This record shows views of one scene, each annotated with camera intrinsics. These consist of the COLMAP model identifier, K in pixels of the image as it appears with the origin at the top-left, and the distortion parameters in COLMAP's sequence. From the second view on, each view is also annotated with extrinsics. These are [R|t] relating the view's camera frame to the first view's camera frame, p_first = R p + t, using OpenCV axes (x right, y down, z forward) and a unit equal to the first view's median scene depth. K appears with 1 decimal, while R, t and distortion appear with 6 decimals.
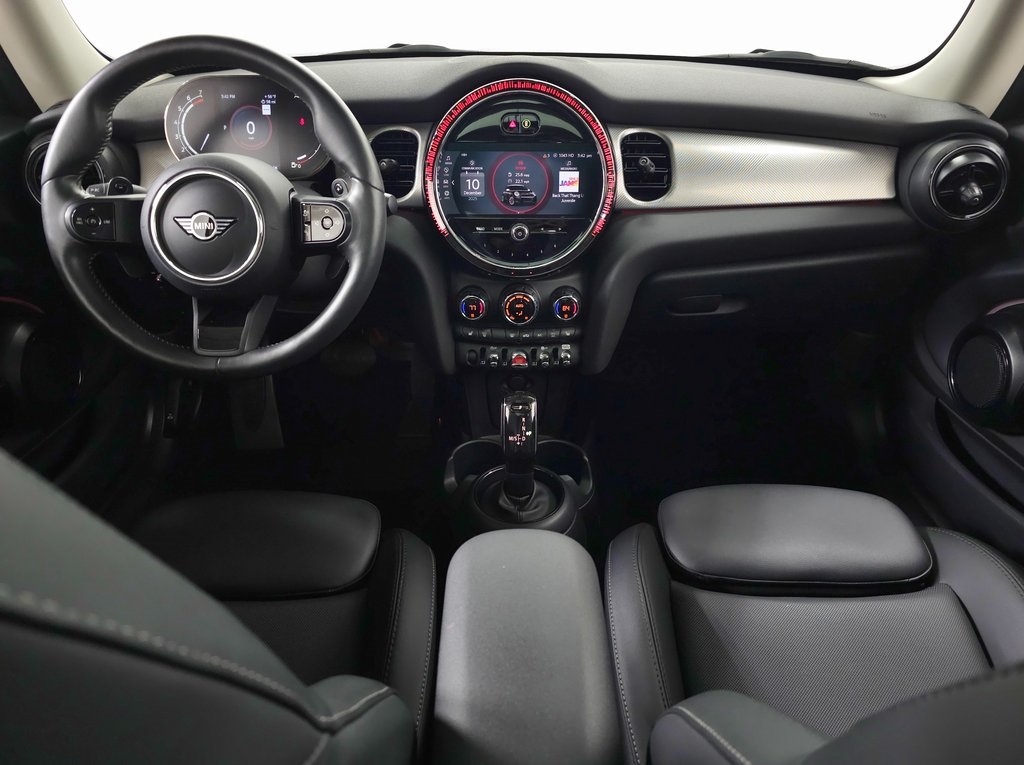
lens RADIAL K [[669.6, 0, 517.3], [0, 669.6, 378.4], [0, 0, 1]] dist [0.038819, -0.051647]
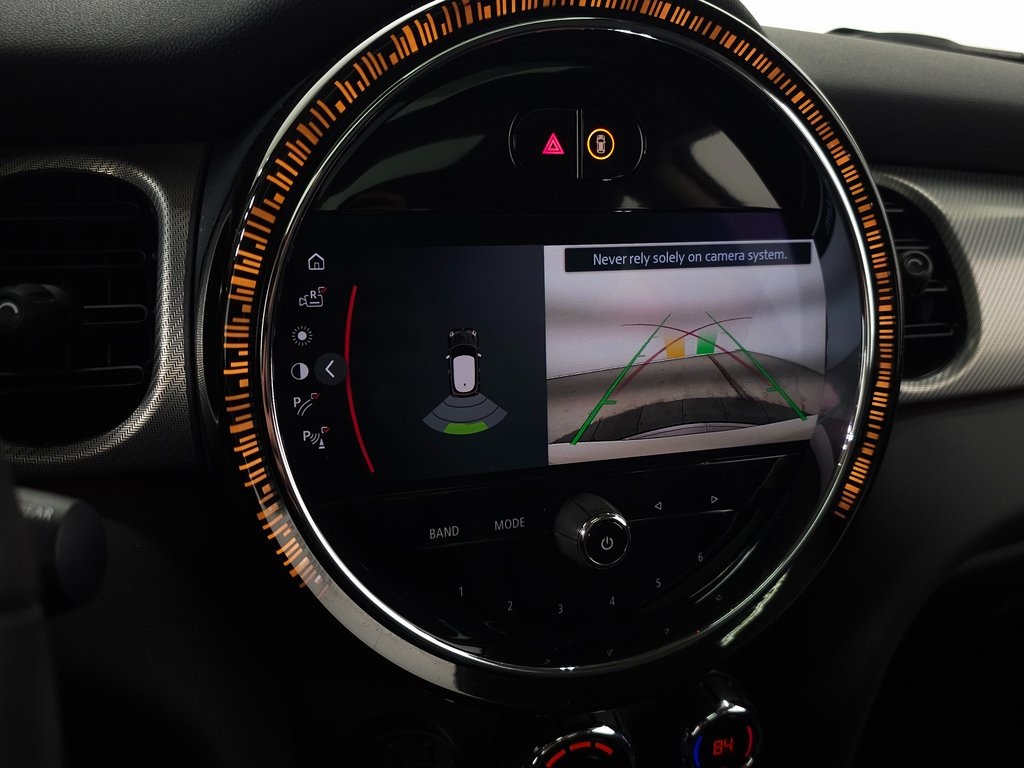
lens RADIAL K [[883.0, 0, 513.2], [0, 883.0, 379.9], [0, 0, 1]] dist [0.001130, -0.000212]
pose [[0.945711, -0.070968, 0.317166, -0.137295], [0.114001, 0.986300, -0.119230, -0.245292], [-0.304359, 0.148914, 0.940845, 0.685799]]
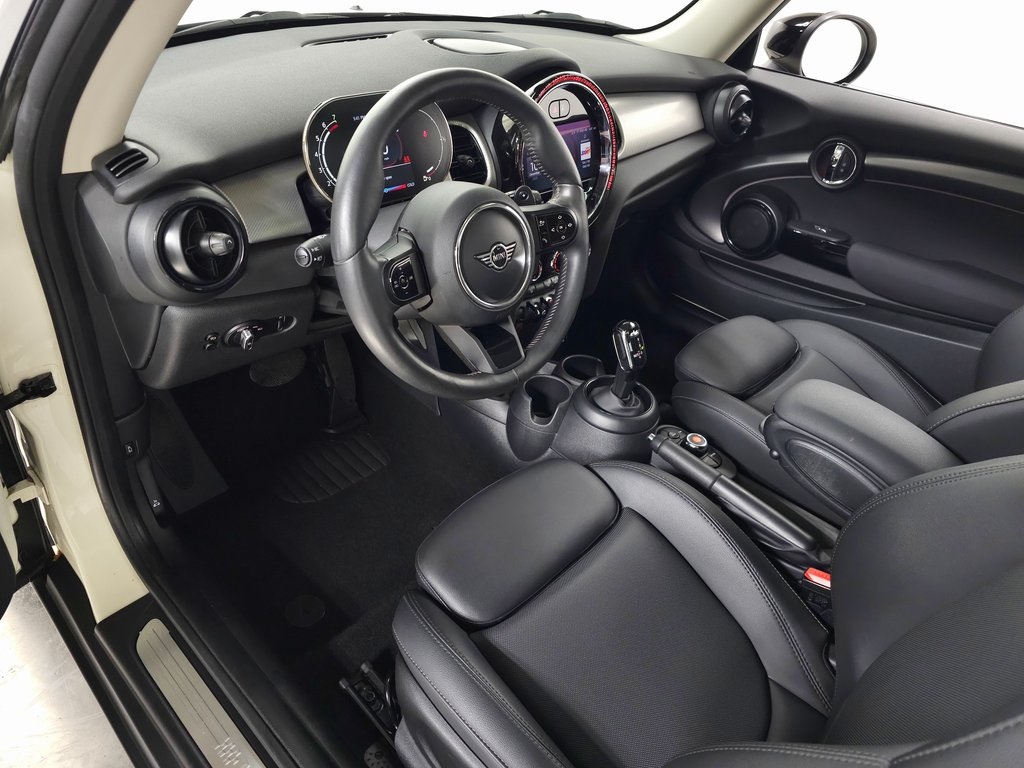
lens RADIAL K [[669.6, 0, 517.3], [0, 669.6, 379.9], [0, 0, 1]] dist [0.038819, -0.051647]
pose [[0.686598, -0.369639, 0.626059, -0.971312], [0.273638, 0.929175, 0.248507, -0.246144], [-0.673577, 0.000689, 0.739117, 0.158532]]
